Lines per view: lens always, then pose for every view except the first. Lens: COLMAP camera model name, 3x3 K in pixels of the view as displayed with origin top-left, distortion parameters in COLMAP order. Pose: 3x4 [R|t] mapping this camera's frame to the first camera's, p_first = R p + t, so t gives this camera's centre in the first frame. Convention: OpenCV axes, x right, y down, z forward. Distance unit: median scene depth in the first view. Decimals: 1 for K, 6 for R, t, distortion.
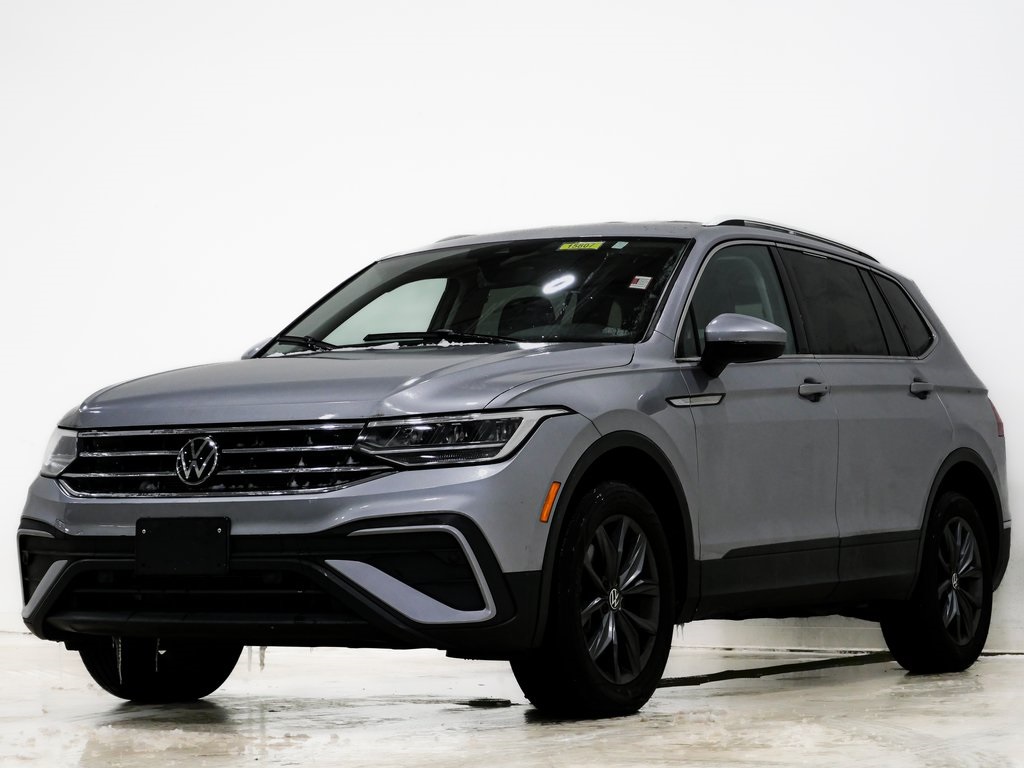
lens RADIAL K [[2493.3, 0, 512.7], [0, 2493.3, 383.2], [0, 0, 1]] dist [0.141161, 0.000000]
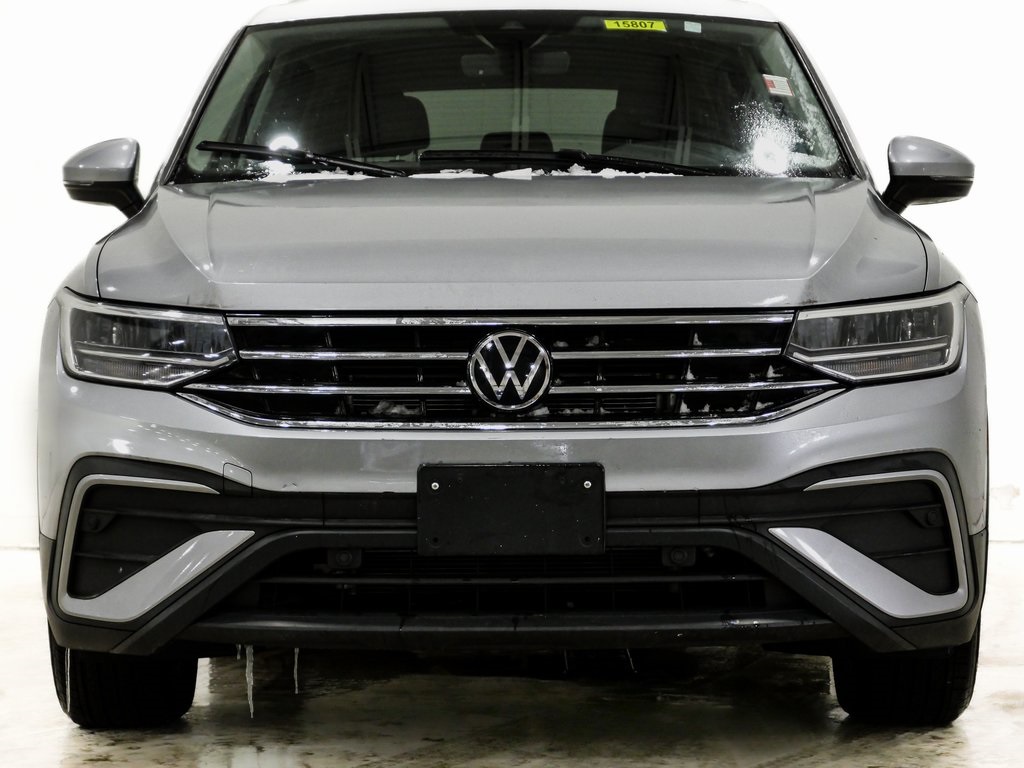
lens RADIAL K [[2962.8, 0, 511.9], [0, 2962.8, 384.0], [0, 0, 1]] dist [-0.017454, 0.000000]
pose [[0.861748, -0.014343, 0.507133, -0.508205], [-0.030346, 0.996353, 0.079745, -0.024831], [-0.506428, -0.084110, 0.858171, 0.372421]]
